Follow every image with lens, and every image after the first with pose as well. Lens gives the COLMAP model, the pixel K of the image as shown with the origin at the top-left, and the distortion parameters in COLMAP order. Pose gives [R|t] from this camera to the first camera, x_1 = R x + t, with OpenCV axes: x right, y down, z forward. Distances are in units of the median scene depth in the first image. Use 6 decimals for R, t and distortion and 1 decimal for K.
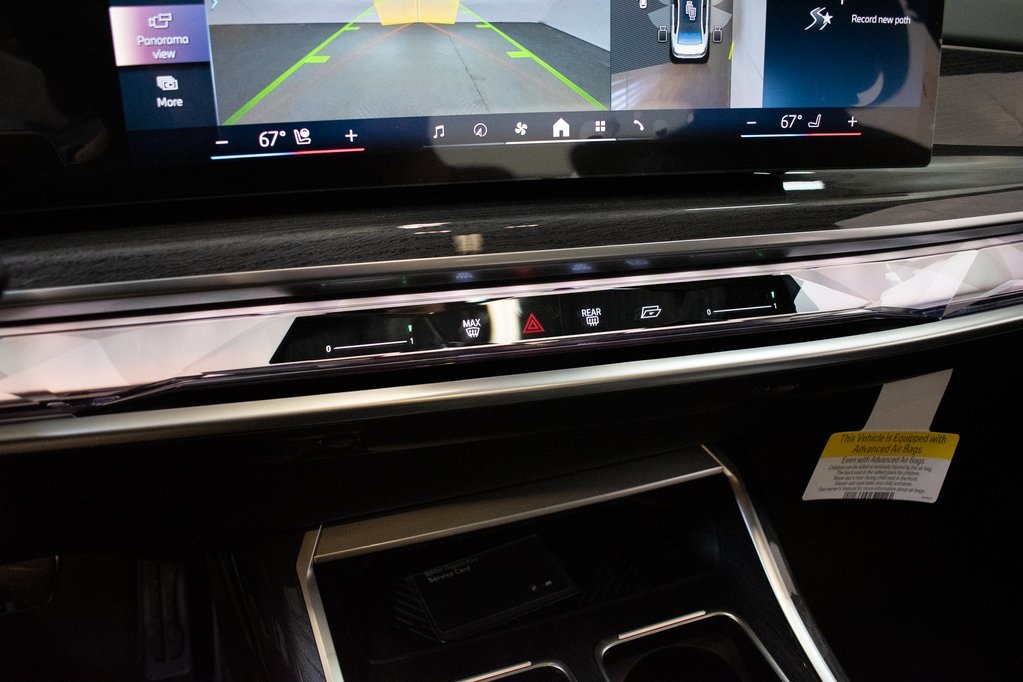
lens RADIAL K [[787.7, 0, 516.6], [0, 787.7, 332.7], [0, 0, 1]] dist [-0.110415, 0.015374]
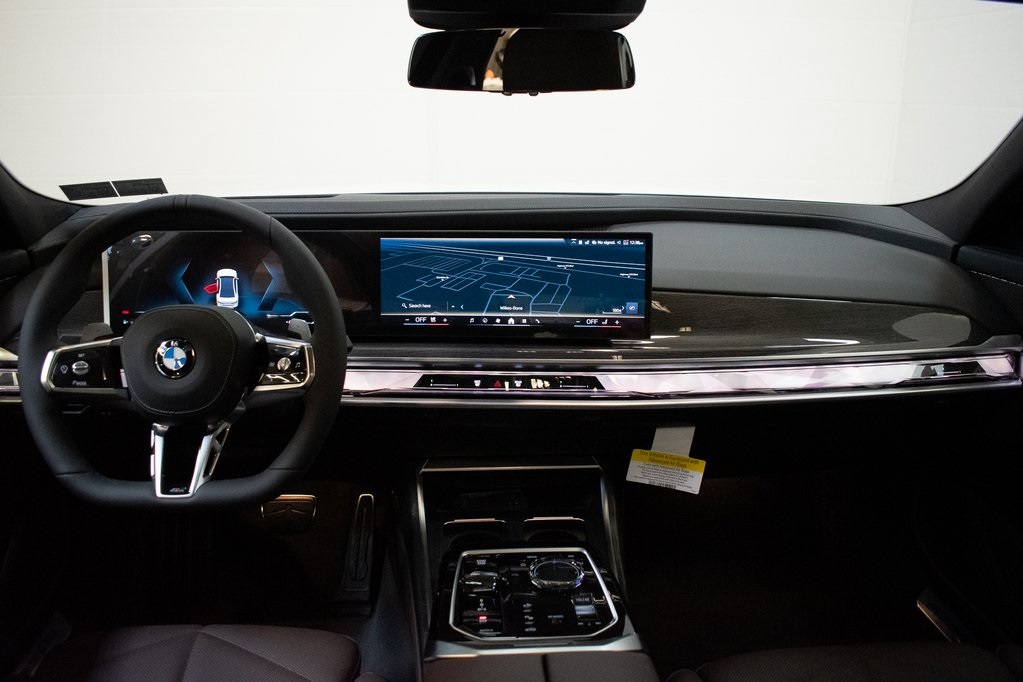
lens RADIAL K [[787.7, 0, 516.2], [0, 787.7, 345.0], [0, 0, 1]] dist [-0.110415, 0.015374]
pose [[0.961241, 0.054630, -0.270242, 0.923392], [-0.109223, 0.975432, -0.191317, 0.425856], [0.253151, 0.213419, 0.943593, -1.919896]]
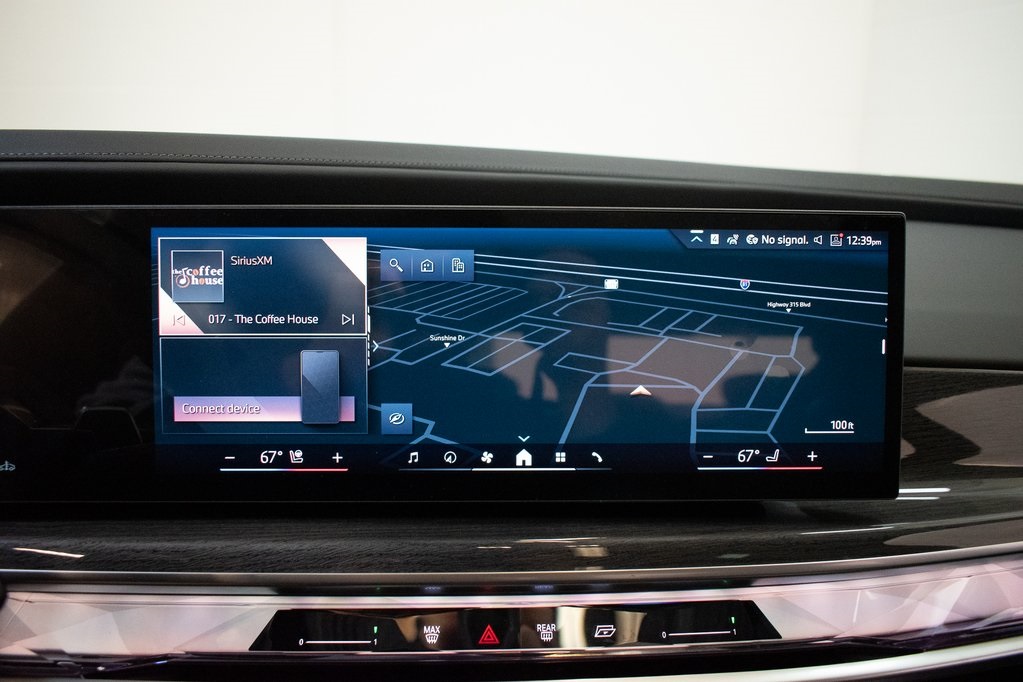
lens RADIAL K [[787.7, 0, 504.7], [0, 787.7, 342.3], [0, 0, 1]] dist [-0.110415, 0.015374]
pose [[0.983059, 0.034983, -0.179921, 0.224980], [-0.079135, 0.966420, -0.244477, -0.144602], [0.165327, 0.254574, 0.952816, -0.112505]]
